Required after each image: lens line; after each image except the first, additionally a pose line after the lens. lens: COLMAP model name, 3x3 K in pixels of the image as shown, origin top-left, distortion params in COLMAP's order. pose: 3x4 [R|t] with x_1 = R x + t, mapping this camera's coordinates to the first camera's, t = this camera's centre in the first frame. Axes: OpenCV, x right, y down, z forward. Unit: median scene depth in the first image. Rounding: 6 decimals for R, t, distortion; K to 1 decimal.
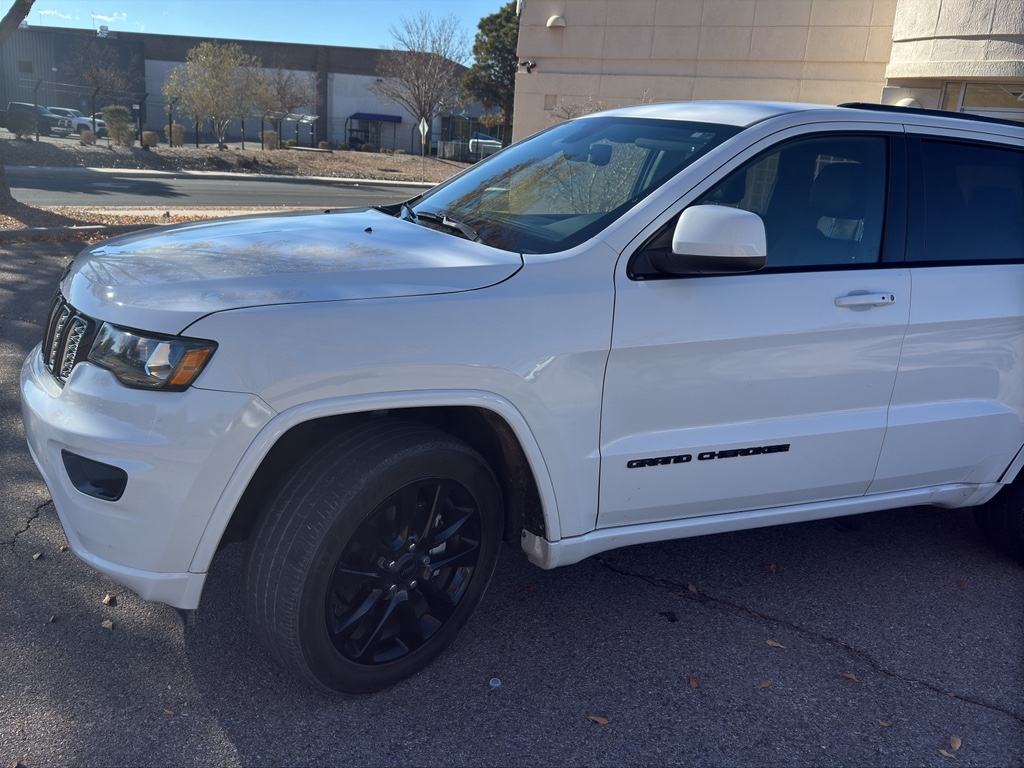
lens RADIAL K [[903.6, 0, 539.9], [0, 903.6, 377.1], [0, 0, 1]] dist [0.013253, 0.009685]
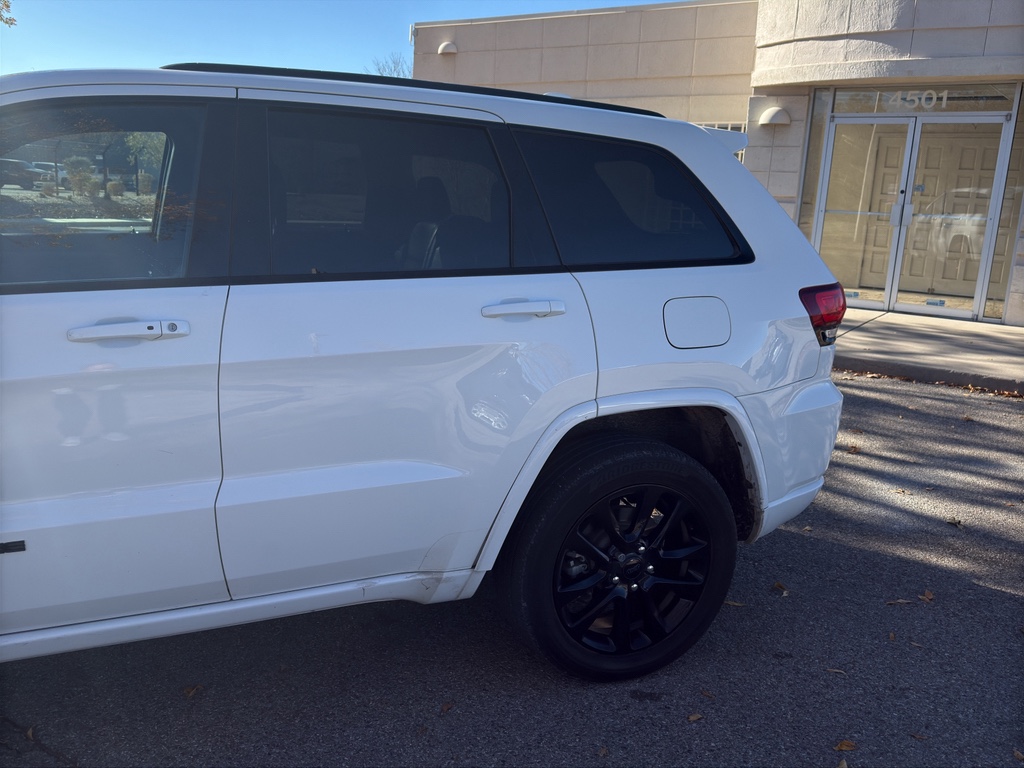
lens RADIAL K [[898.9, 0, 512.0], [0, 898.9, 384.0], [0, 0, 1]] dist [0.036783, -0.022069]
pose [[0.998835, -0.030696, -0.037240, 0.162436], [0.029522, 0.999062, -0.031665, -0.003203], [0.038177, 0.030529, 0.998805, 0.074480]]
